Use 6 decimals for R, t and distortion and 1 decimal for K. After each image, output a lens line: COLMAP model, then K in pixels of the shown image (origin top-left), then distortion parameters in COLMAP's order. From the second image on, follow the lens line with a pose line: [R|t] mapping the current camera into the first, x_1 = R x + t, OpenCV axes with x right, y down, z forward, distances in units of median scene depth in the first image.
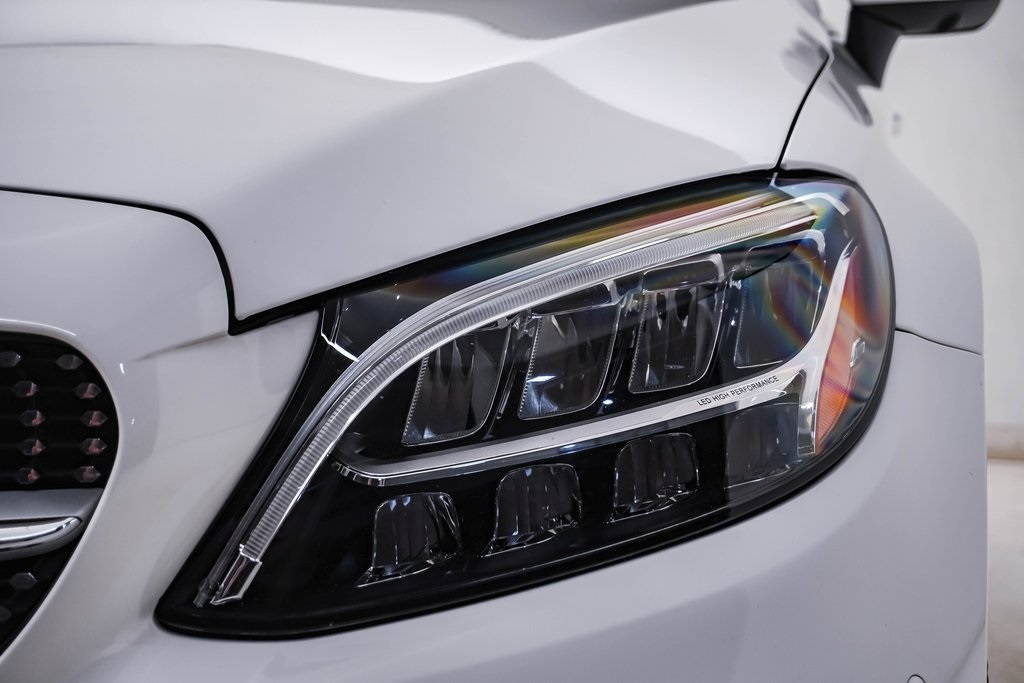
lens RADIAL K [[2172.4, 0, 512.0], [0, 2172.4, 341.5], [0, 0, 1]] dist [-0.037753, 0.571621]
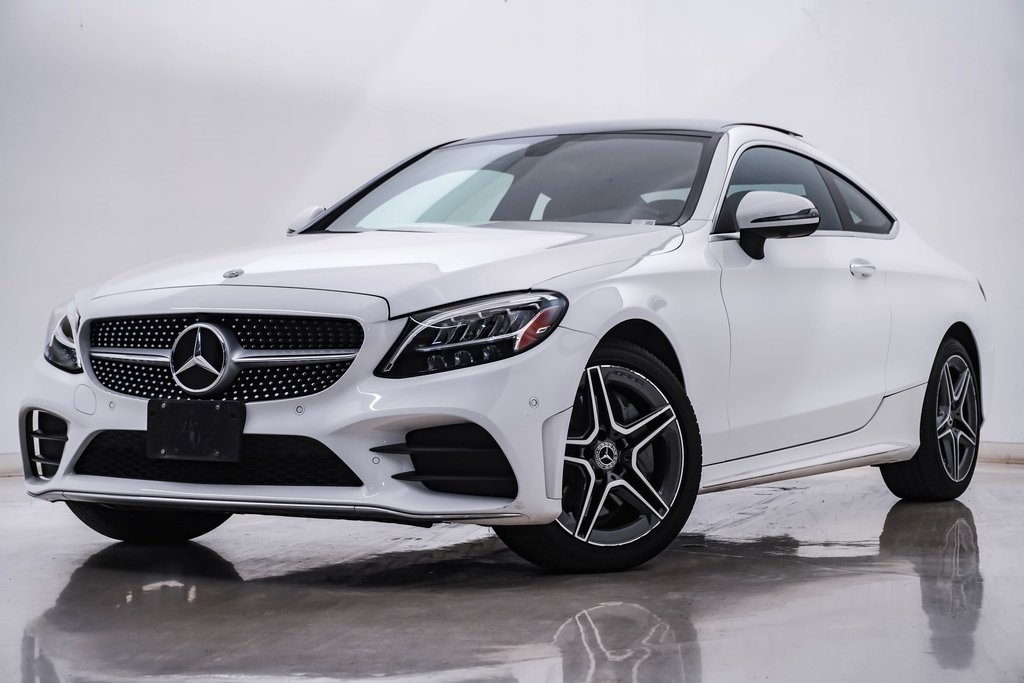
lens RADIAL K [[2172.4, 0, 512.0], [0, 2172.4, 341.5], [0, 0, 1]] dist [-0.037753, 0.571621]
pose [[0.931436, 0.015683, -0.363567, 2.018455], [-0.034813, 0.998329, -0.046123, 0.273874], [0.362236, 0.055618, 0.930425, -3.709980]]
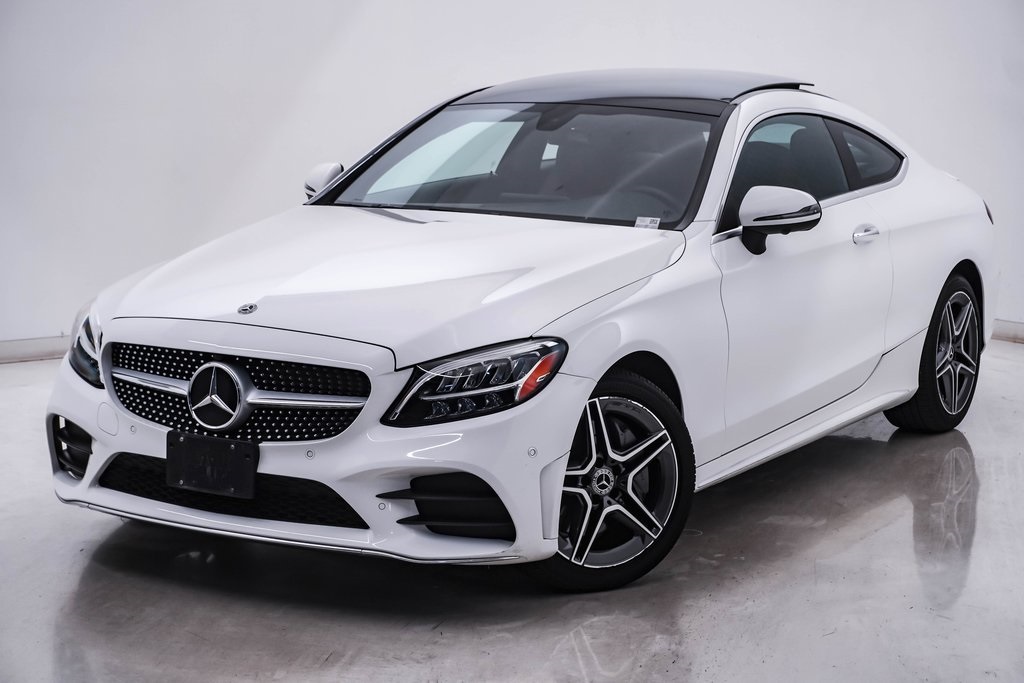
lens RADIAL K [[2172.4, 0, 512.0], [0, 2172.4, 341.5], [0, 0, 1]] dist [-0.037753, 0.571621]
pose [[0.924163, 0.081761, -0.373145, 2.145621], [-0.047163, 0.993774, 0.100943, -0.635160], [0.379075, -0.075689, 0.922265, -3.879275]]
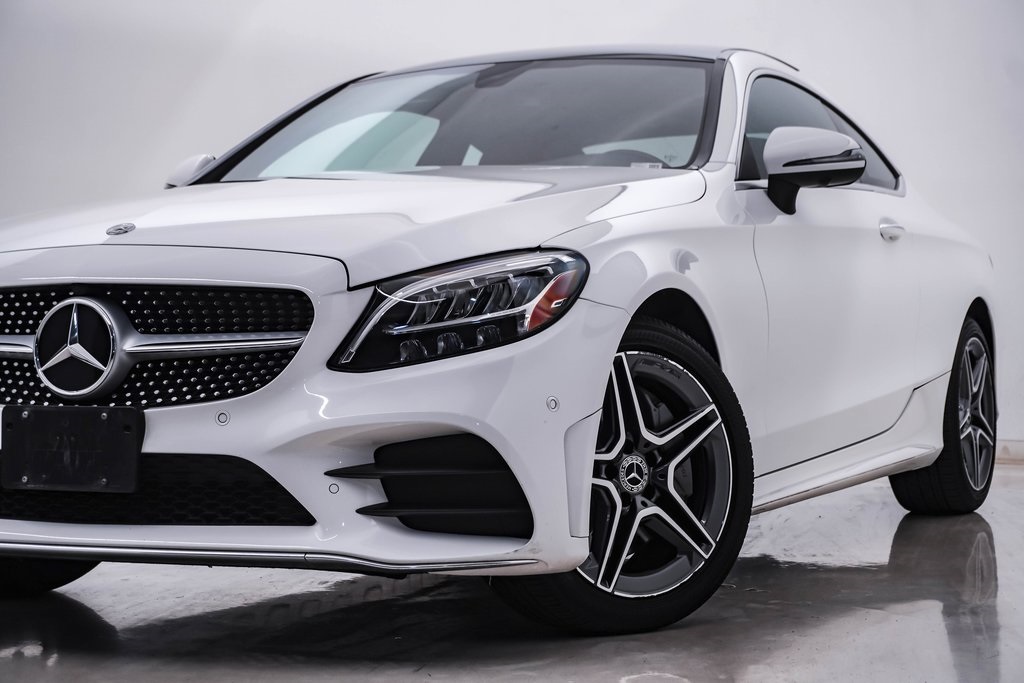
lens RADIAL K [[2172.4, 0, 512.0], [0, 2172.4, 341.5], [0, 0, 1]] dist [-0.037753, 0.571621]
pose [[0.959490, 0.007480, -0.281643, 1.172129], [-0.021062, 0.998755, -0.045227, 0.241460], [0.280954, 0.049326, 0.958453, -2.457349]]
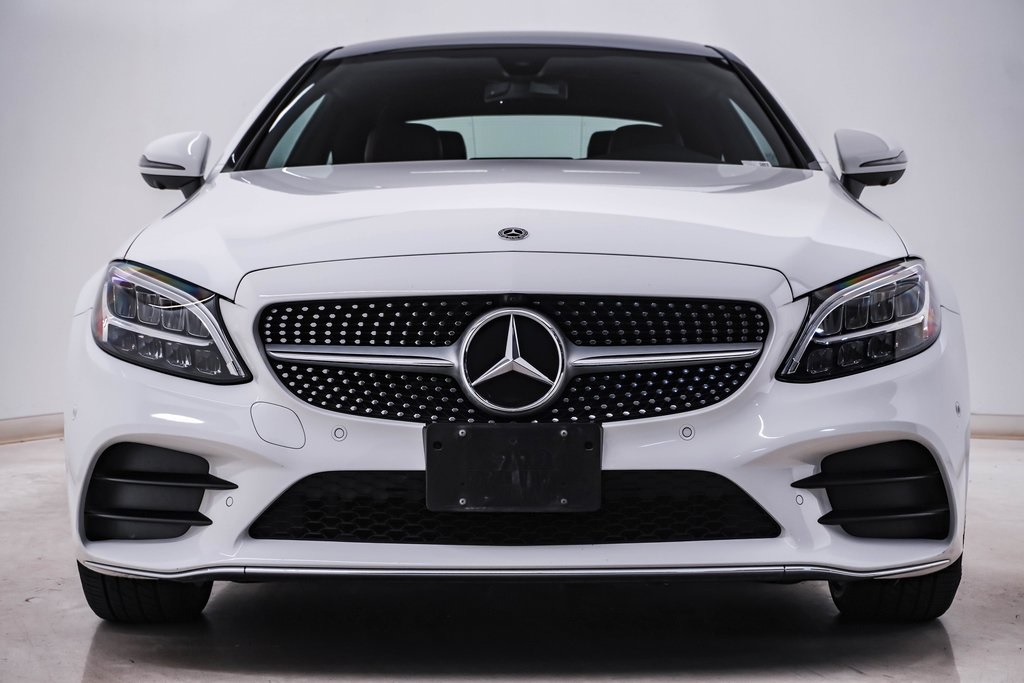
lens RADIAL K [[2172.4, 0, 512.0], [0, 2172.4, 341.5], [0, 0, 1]] dist [-0.037753, 0.571621]
pose [[0.991338, 0.003591, 0.131288, -1.077357], [-0.000576, 0.999735, -0.023001, 0.148124], [-0.131336, 0.022726, 0.991077, -2.602467]]
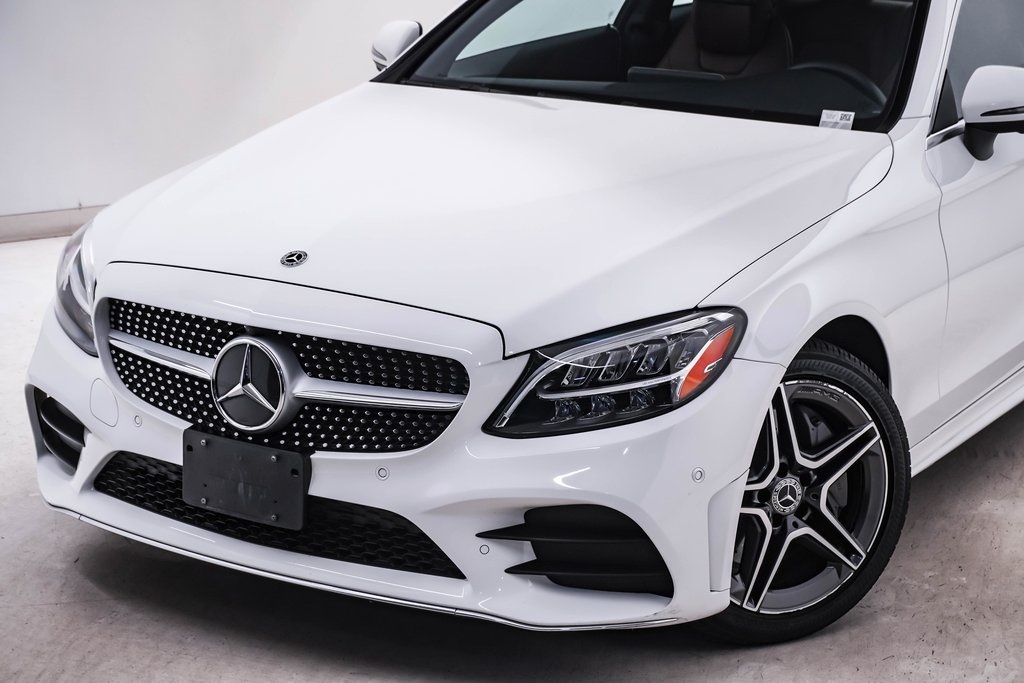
lens RADIAL K [[2172.4, 0, 512.0], [0, 2172.4, 341.5], [0, 0, 1]] dist [-0.037753, 0.571621]
pose [[0.912782, 0.124409, -0.389039, 1.352683], [-0.047714, 0.978441, 0.200941, -0.794251], [0.405651, -0.164853, 0.899039, -2.411235]]
